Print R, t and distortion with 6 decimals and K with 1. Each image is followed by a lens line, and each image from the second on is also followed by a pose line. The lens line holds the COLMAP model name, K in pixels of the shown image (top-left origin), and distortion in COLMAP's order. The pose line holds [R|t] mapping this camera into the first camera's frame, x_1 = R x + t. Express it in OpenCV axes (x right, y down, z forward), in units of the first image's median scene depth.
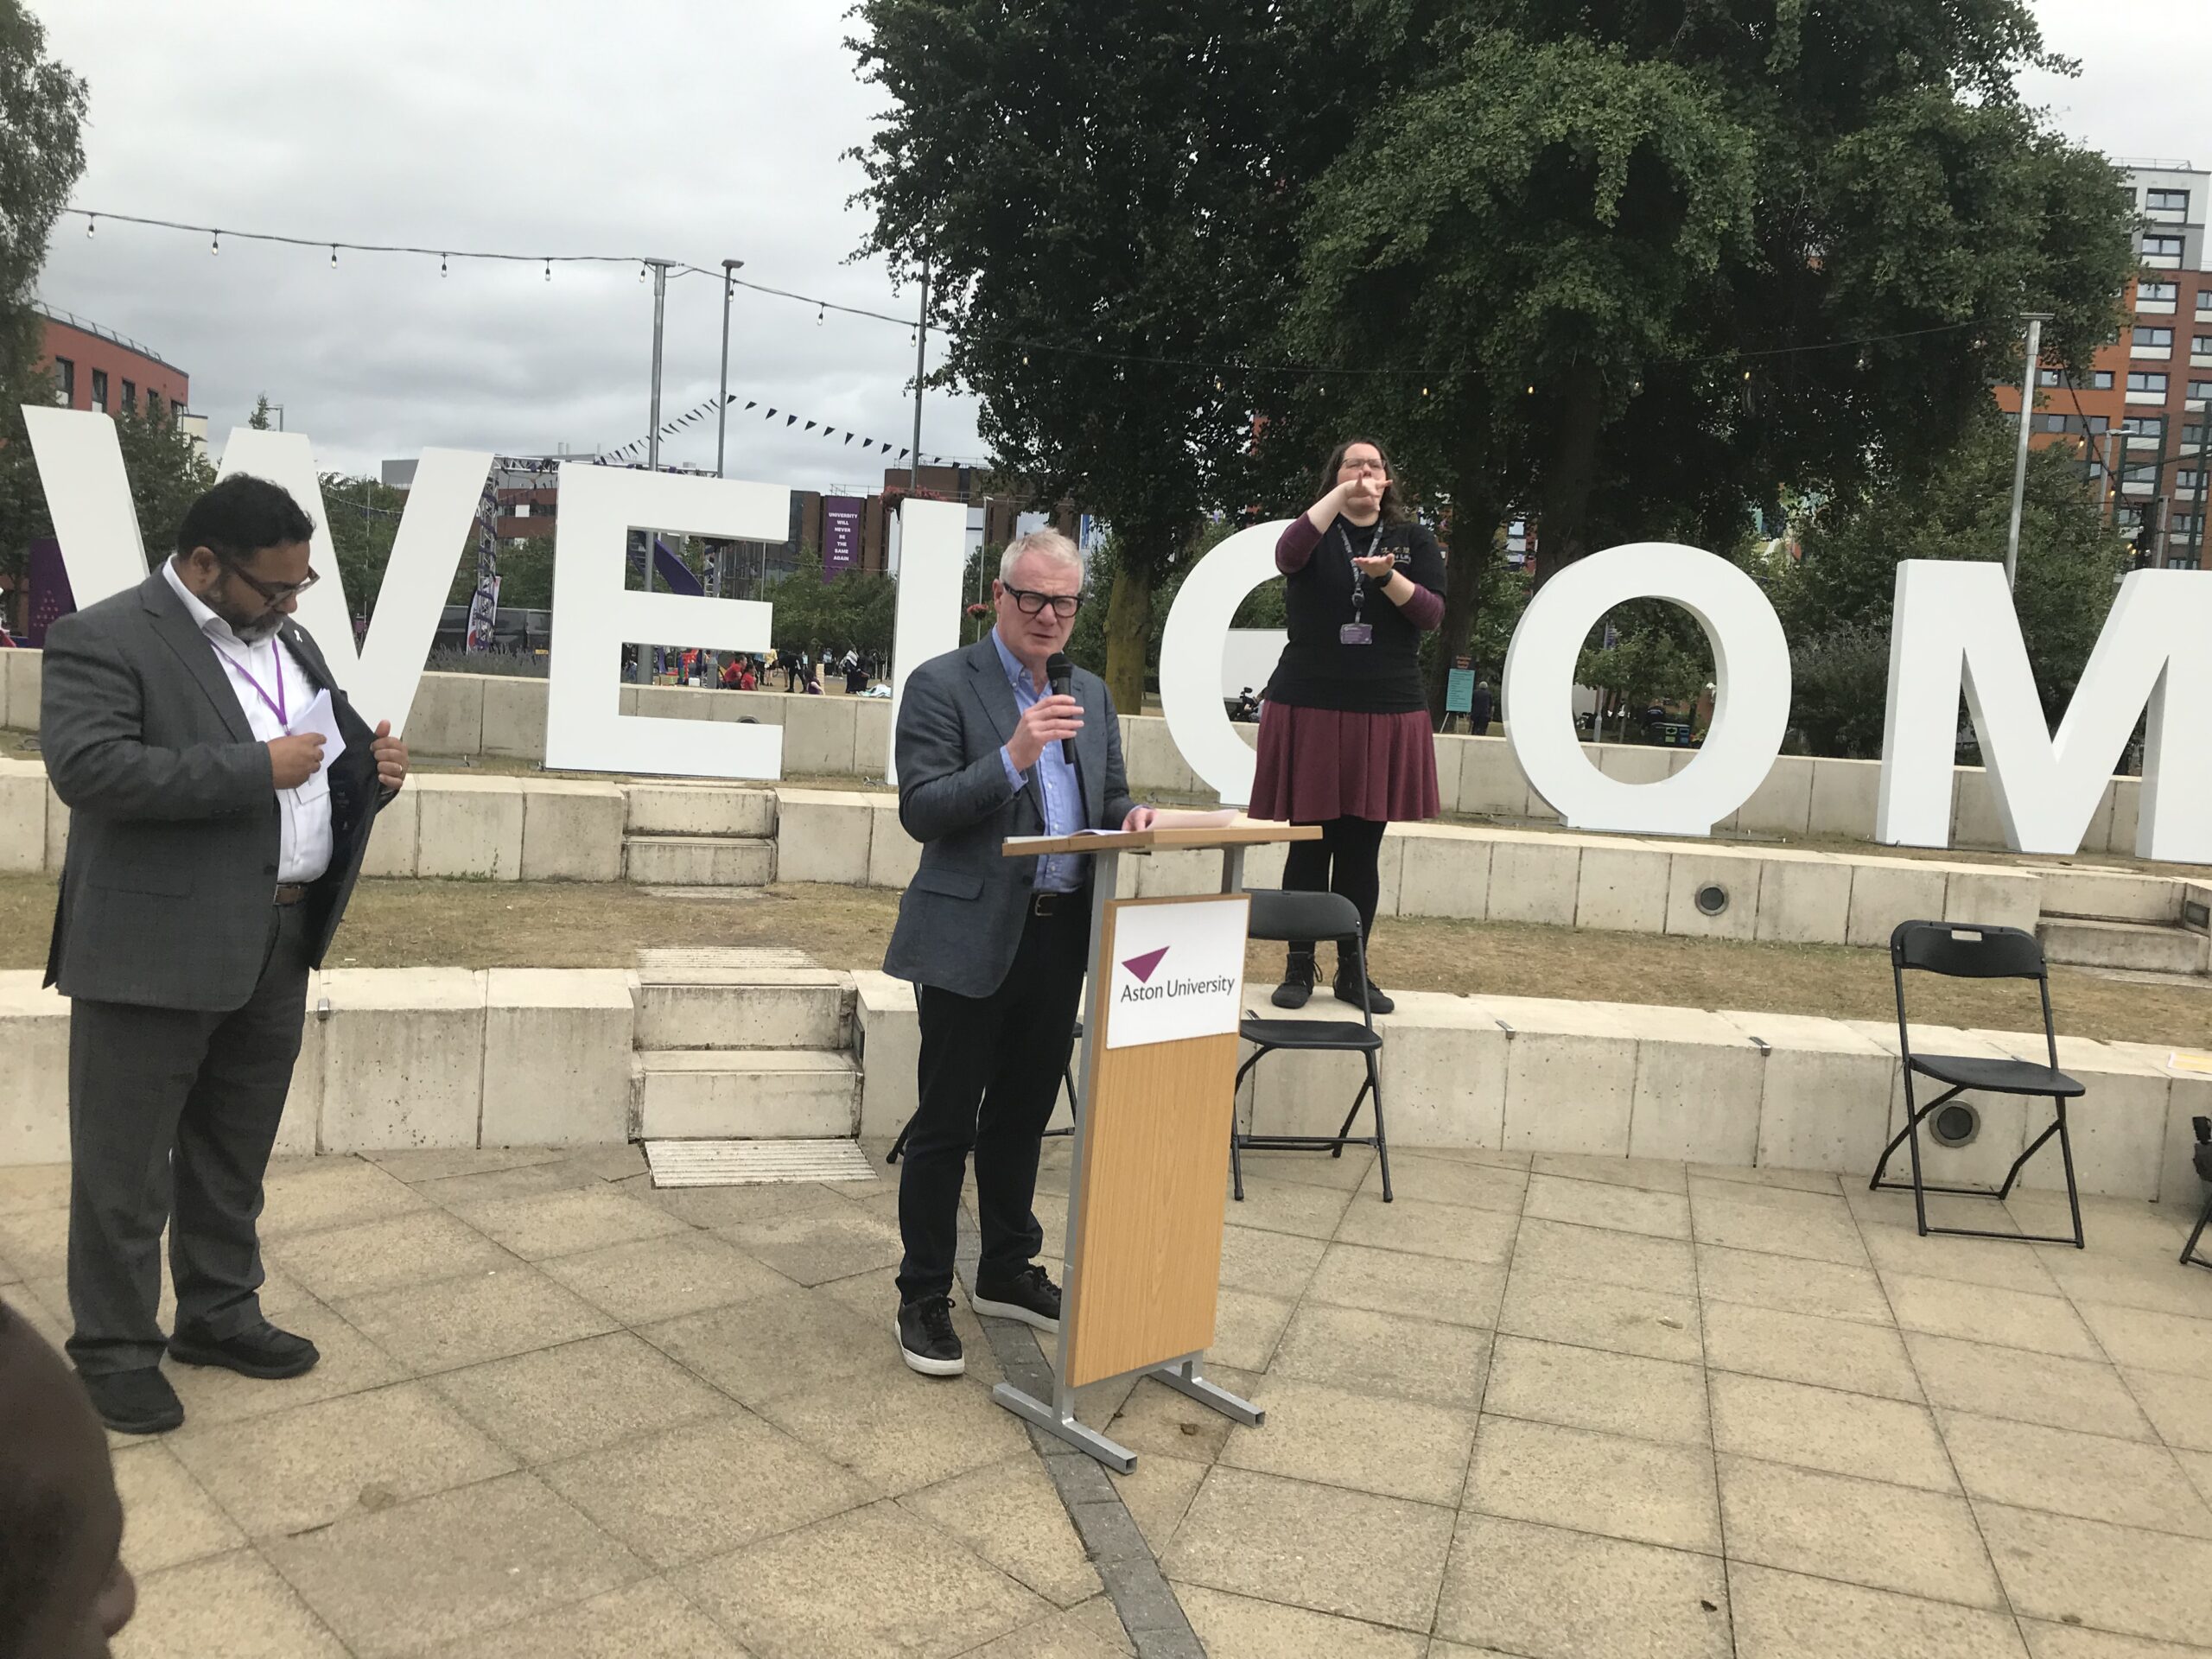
lens RADIAL K [[1881.1, 0, 1106.0], [0, 1881.1, 829.5], [0, 0, 1]] dist [0.011627, -0.001849]
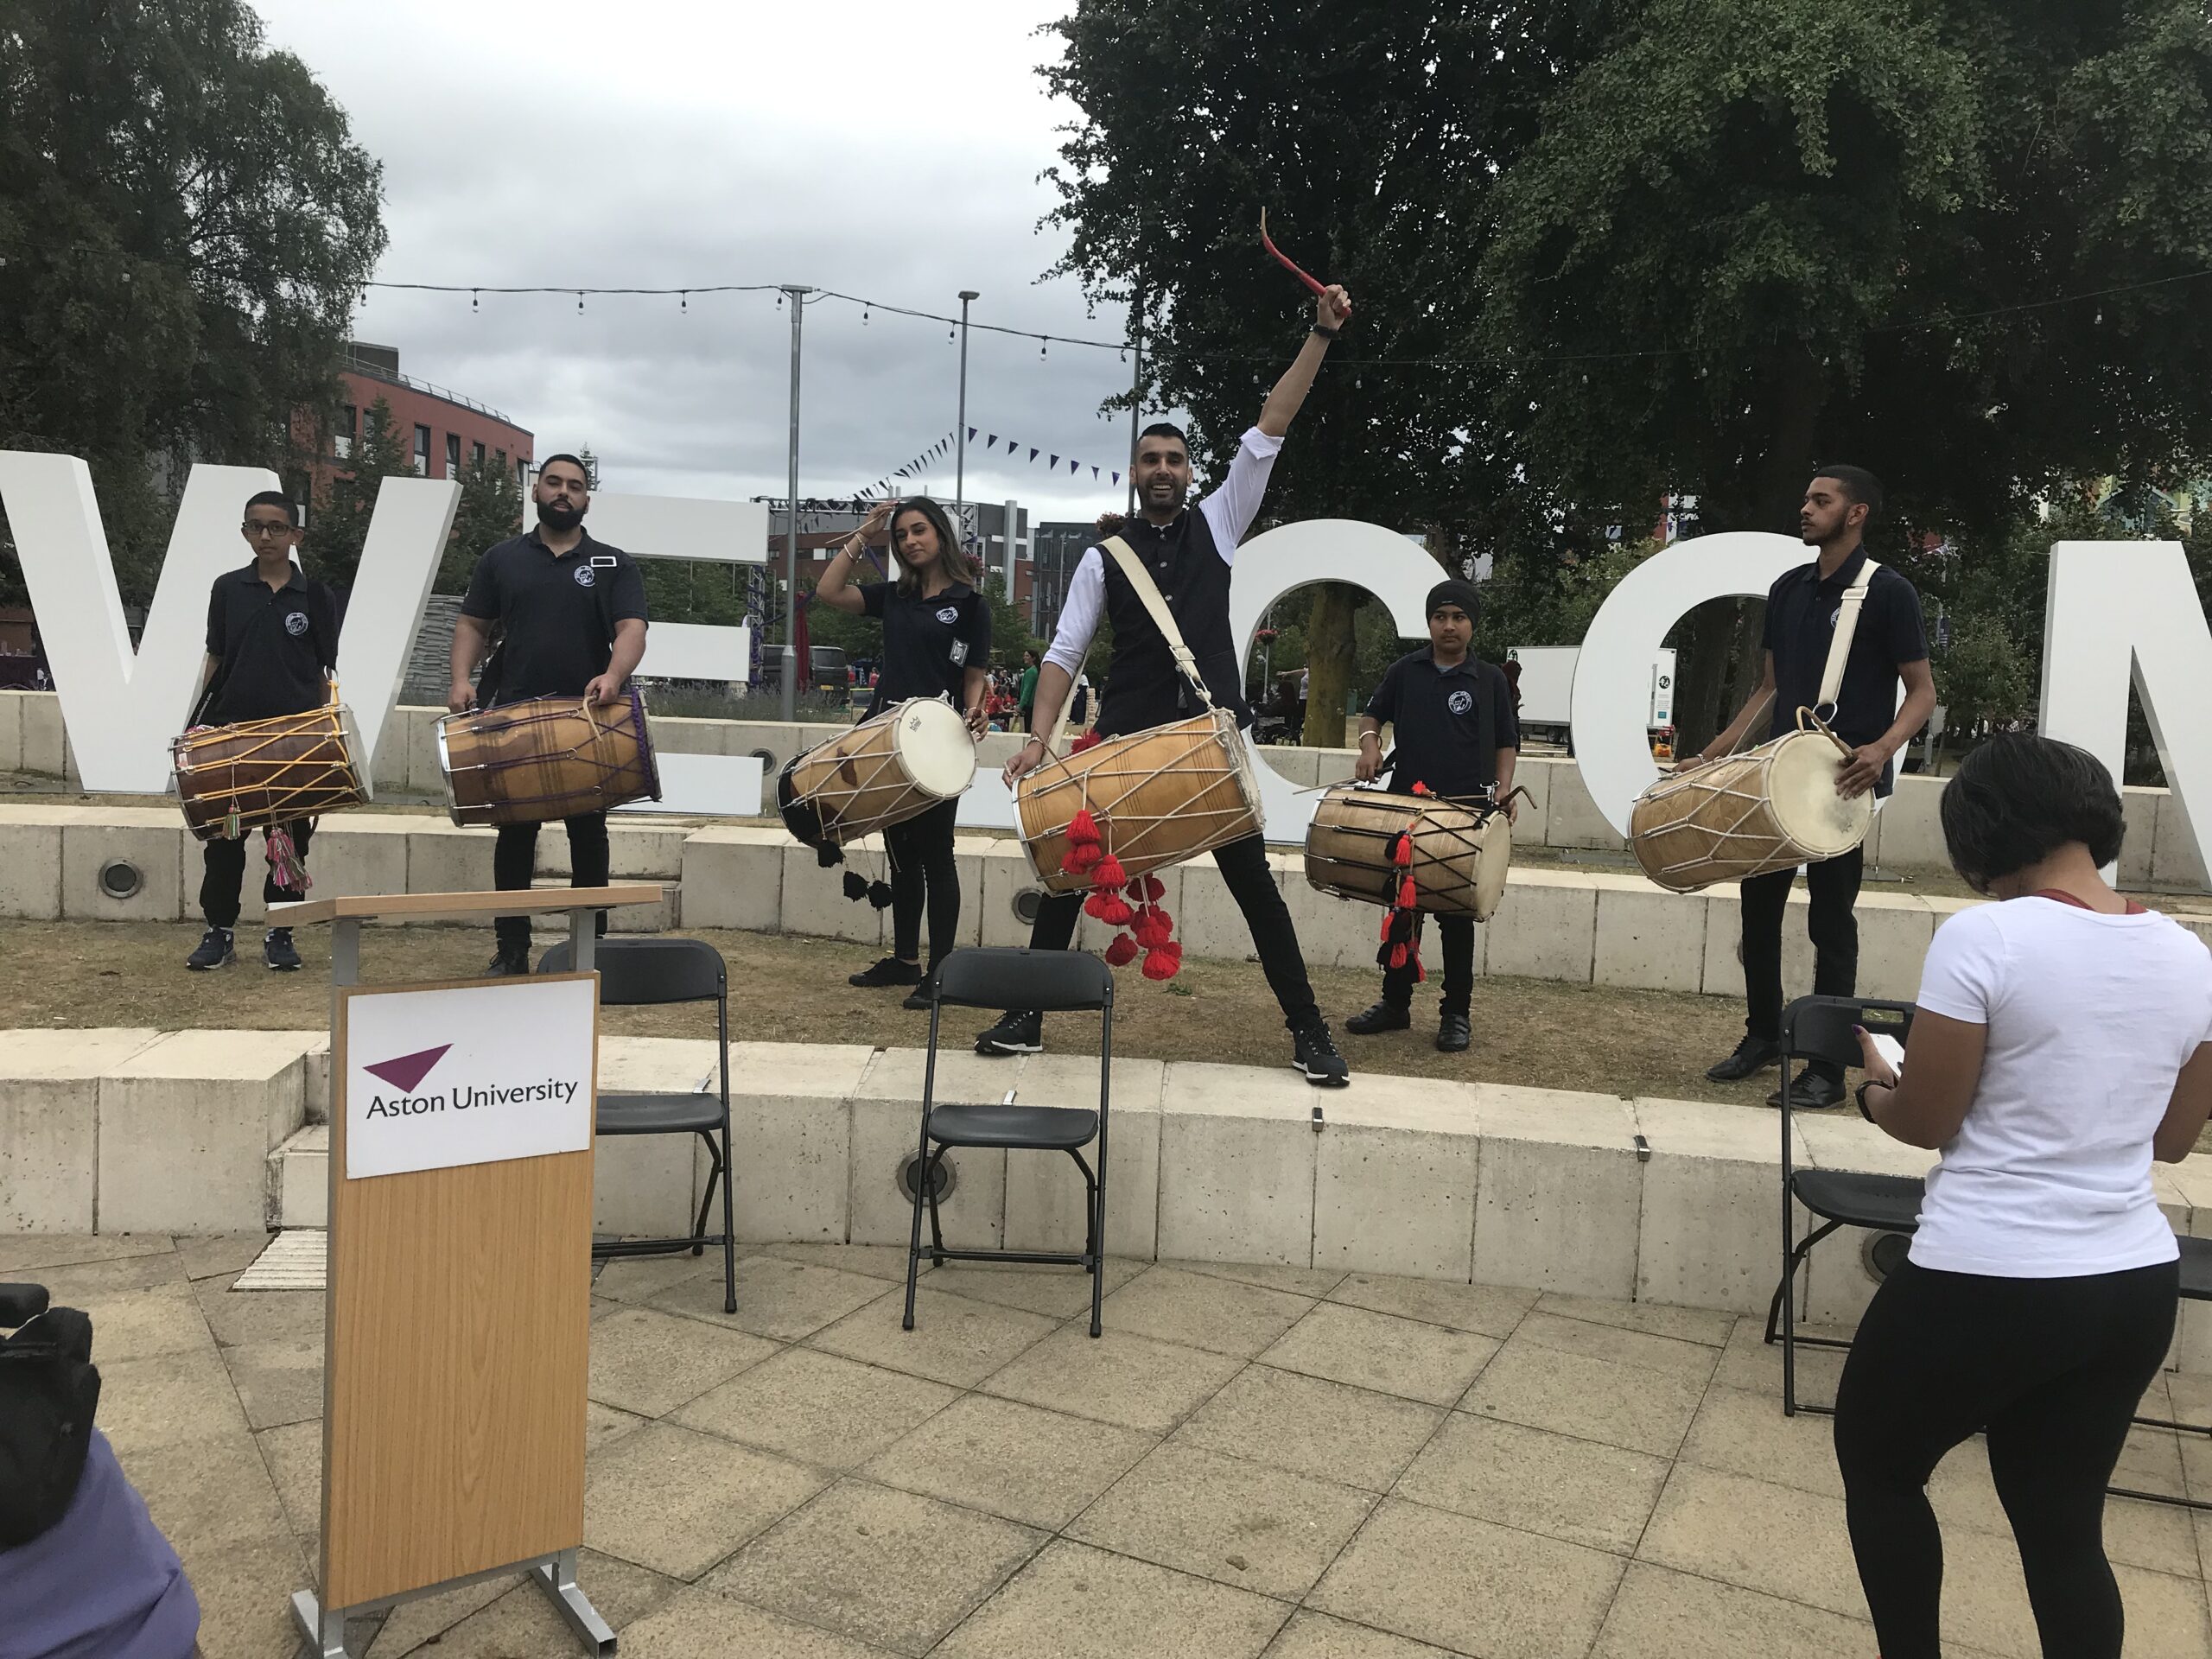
lens RADIAL K [[1881.1, 0, 1106.0], [0, 1881.1, 829.5], [0, 0, 1]] dist [0.011627, -0.001849]
pose [[0.982787, -0.005938, -0.184644, 0.272666], [0.003173, 0.999878, -0.015268, -0.007772], [0.184713, 0.014419, 0.982687, 0.176826]]
